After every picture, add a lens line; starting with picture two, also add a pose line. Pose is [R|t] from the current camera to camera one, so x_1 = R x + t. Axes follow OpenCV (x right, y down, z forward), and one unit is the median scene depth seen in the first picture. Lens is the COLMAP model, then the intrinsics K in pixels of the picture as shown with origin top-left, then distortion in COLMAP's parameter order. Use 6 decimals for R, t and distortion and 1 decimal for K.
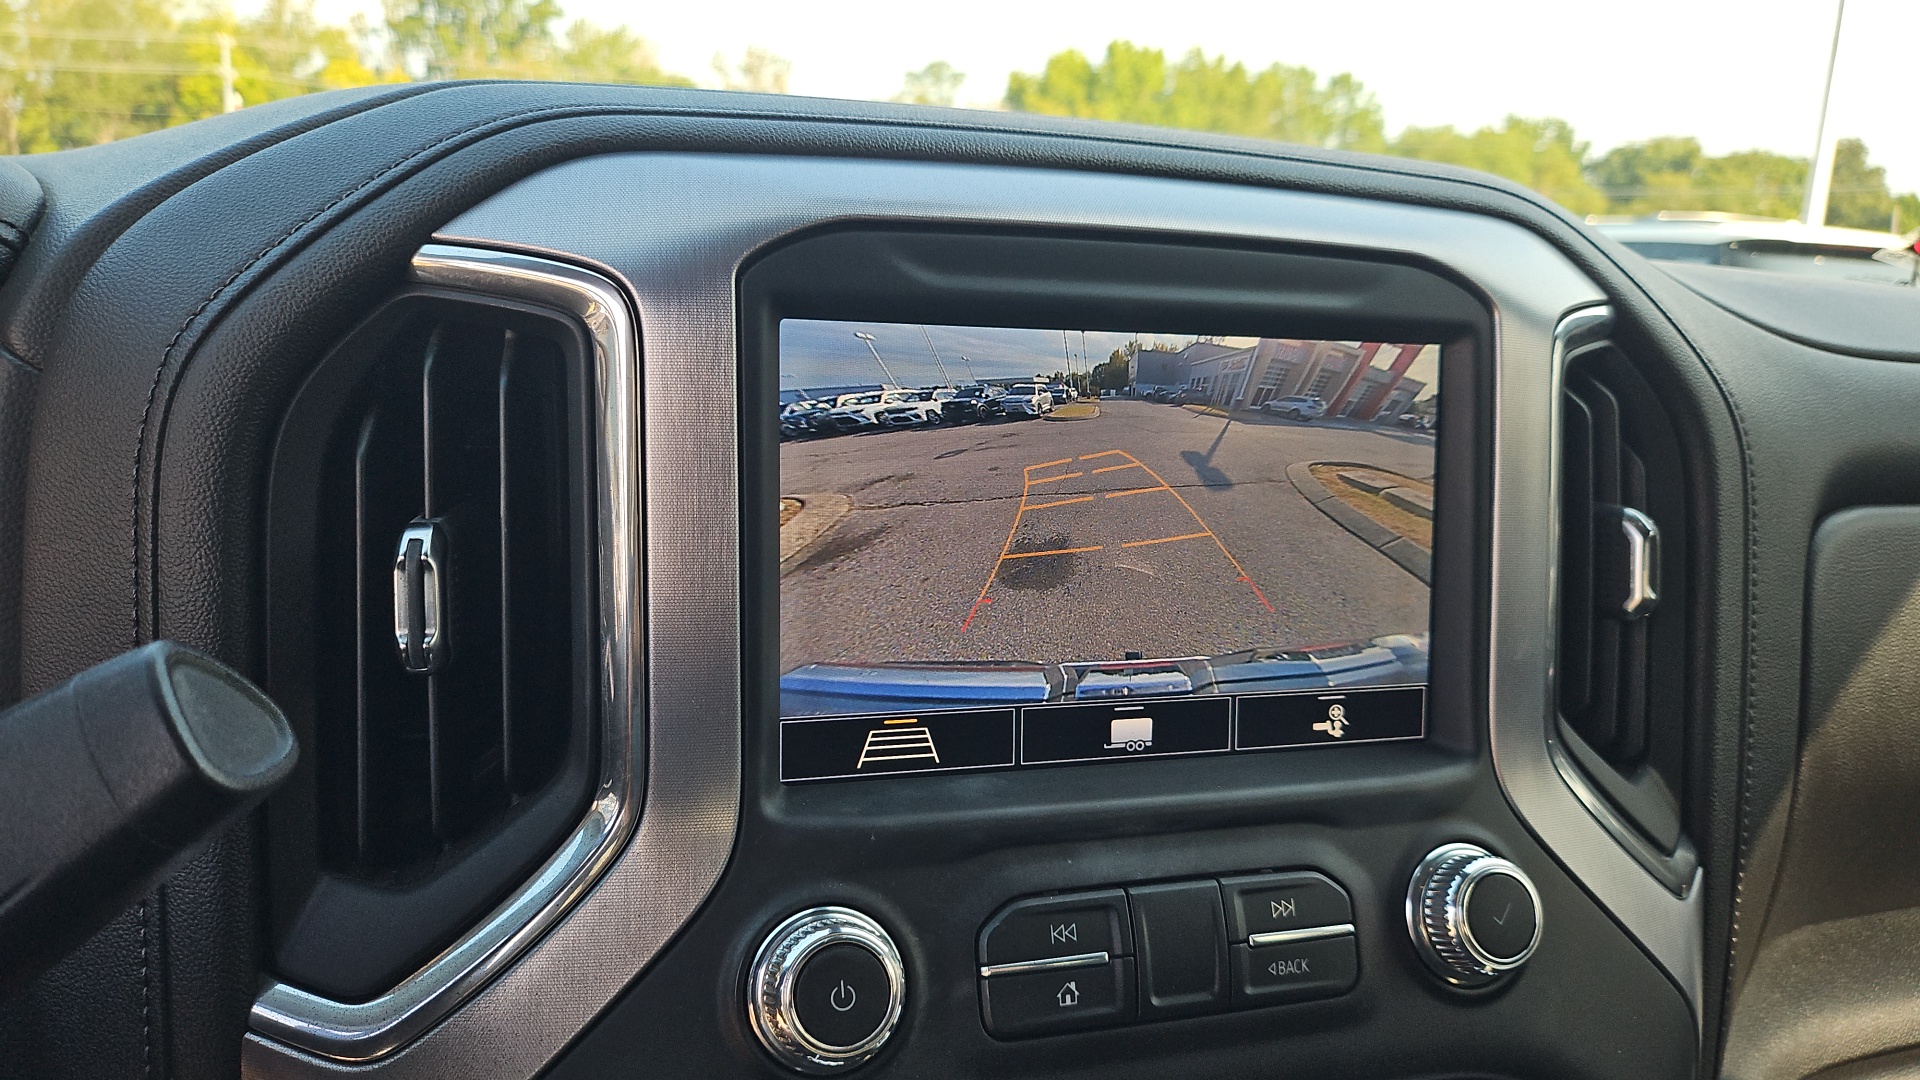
lens RADIAL K [[1345.5, 0, 1011.6], [0, 1345.5, 596.1], [0, 0, 1]] dist [0.052745, -0.059336]
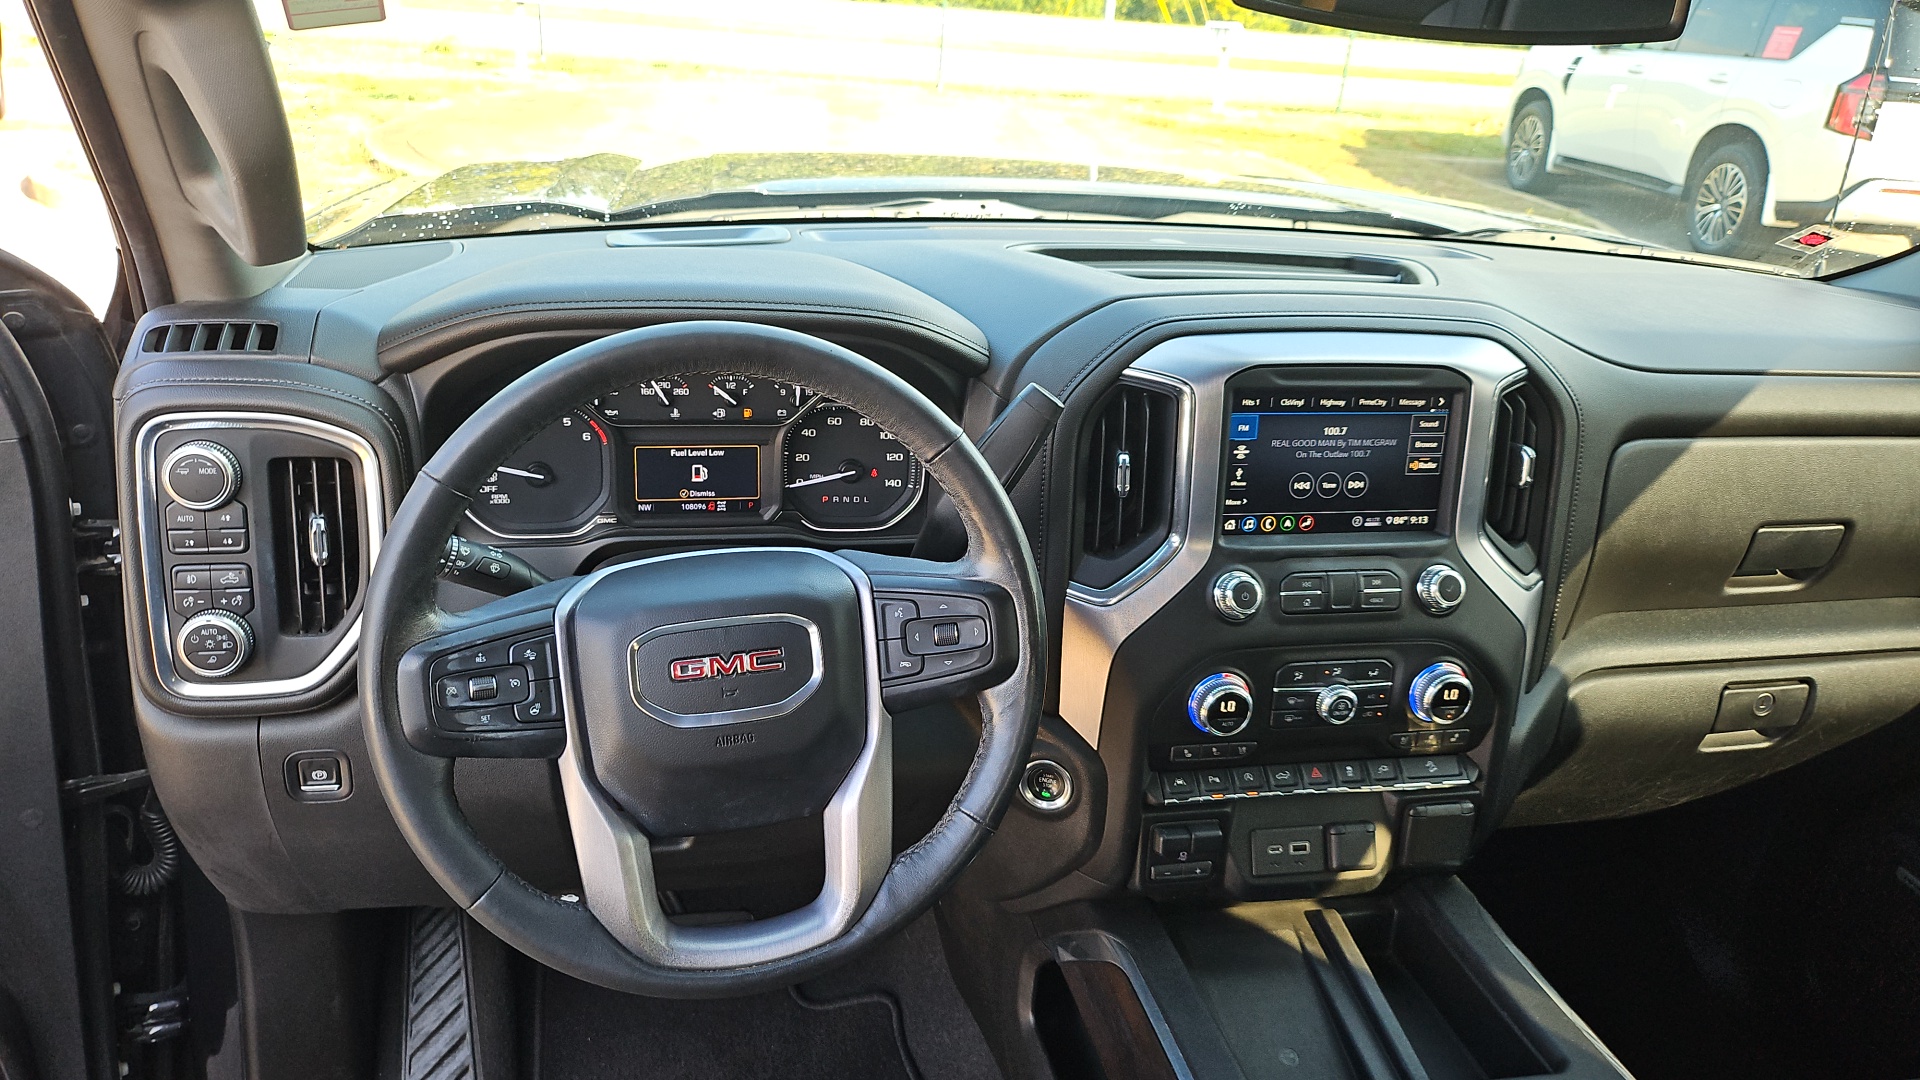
lens RADIAL K [[1345.5, 0, 970.9], [0, 1345.5, 536.5], [0, 0, 1]] dist [0.052745, -0.059336]
pose [[0.992847, 0.057163, -0.104817, -0.396406], [-0.038937, 0.984959, 0.168341, -0.352153], [0.112863, -0.163056, 0.980140, -2.087848]]
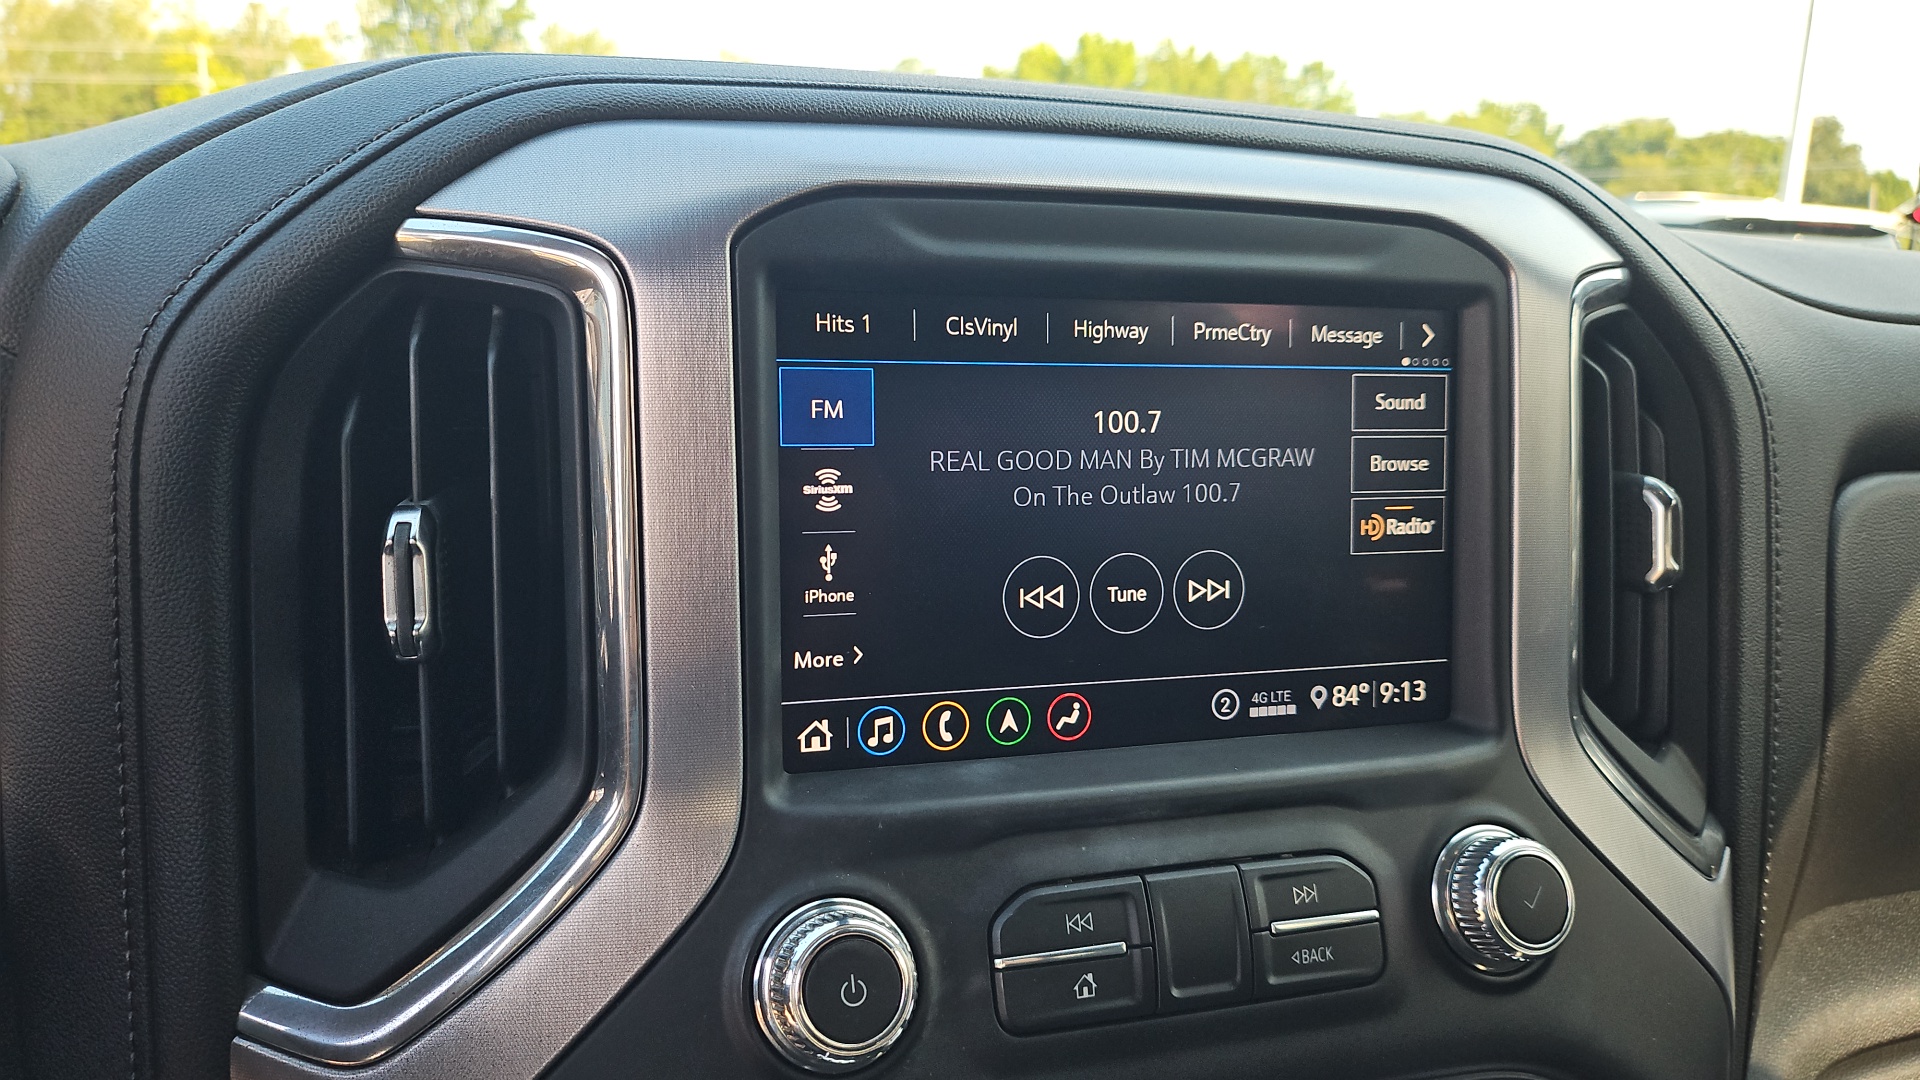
lens RADIAL K [[1345.5, 0, 978.5], [0, 1345.5, 581.4], [0, 0, 1]] dist [0.052745, -0.059336]
pose [[0.999826, -0.016316, -0.008997, -0.018718], [0.016256, 0.999845, -0.006759, 0.010667], [0.009106, 0.006611, 0.999937, 0.032878]]
